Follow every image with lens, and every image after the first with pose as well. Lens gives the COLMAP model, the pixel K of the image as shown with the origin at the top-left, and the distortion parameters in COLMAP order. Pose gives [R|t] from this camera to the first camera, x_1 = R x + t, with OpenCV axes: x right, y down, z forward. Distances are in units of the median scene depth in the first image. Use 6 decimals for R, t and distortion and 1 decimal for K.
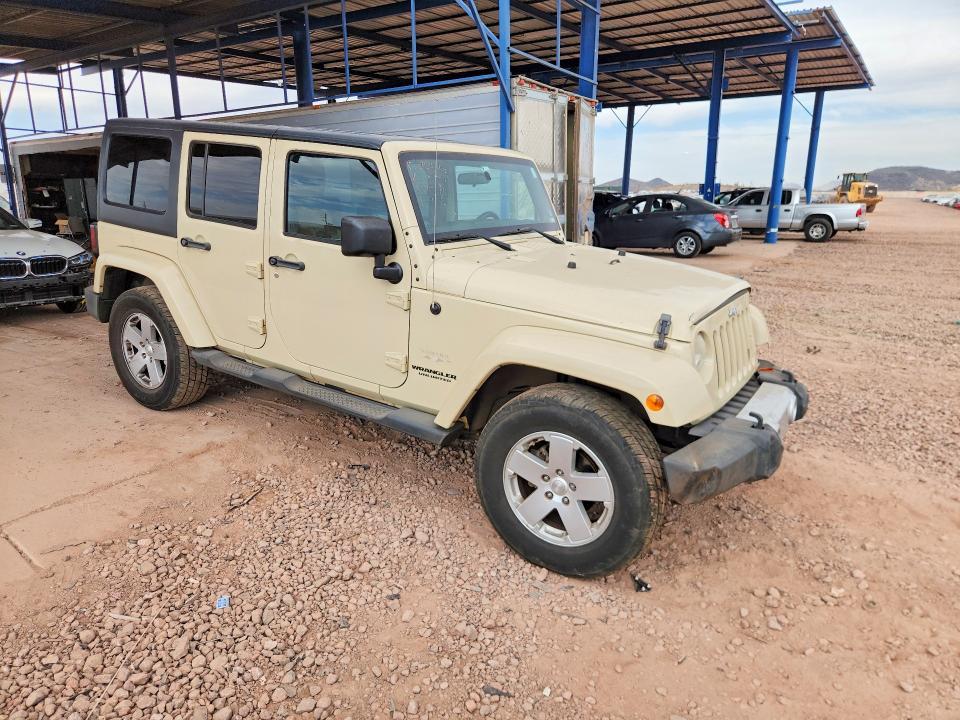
lens RADIAL K [[667.7, 0, 477.3], [0, 667.7, 358.6], [0, 0, 1]] dist [0.057767, -0.043397]
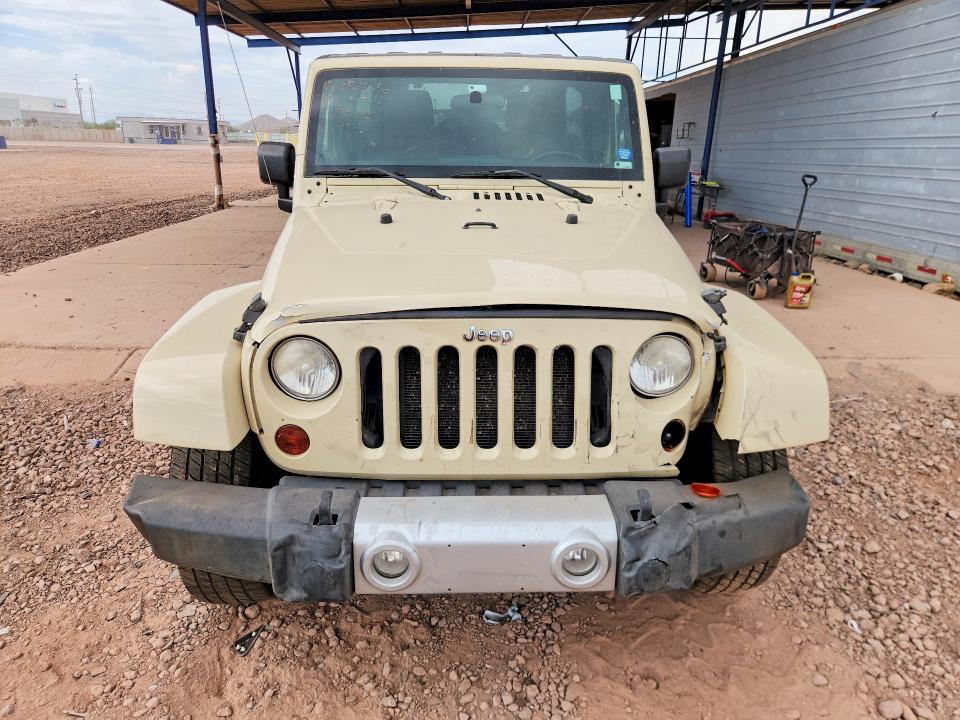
lens RADIAL K [[667.7, 0, 477.3], [0, 667.7, 358.6], [0, 0, 1]] dist [0.057767, -0.043397]
pose [[0.566966, 0.269022, -0.778574, 0.680024], [-0.216332, 0.960619, 0.174389, -0.122041], [0.794827, 0.069558, 0.602836, 0.564170]]
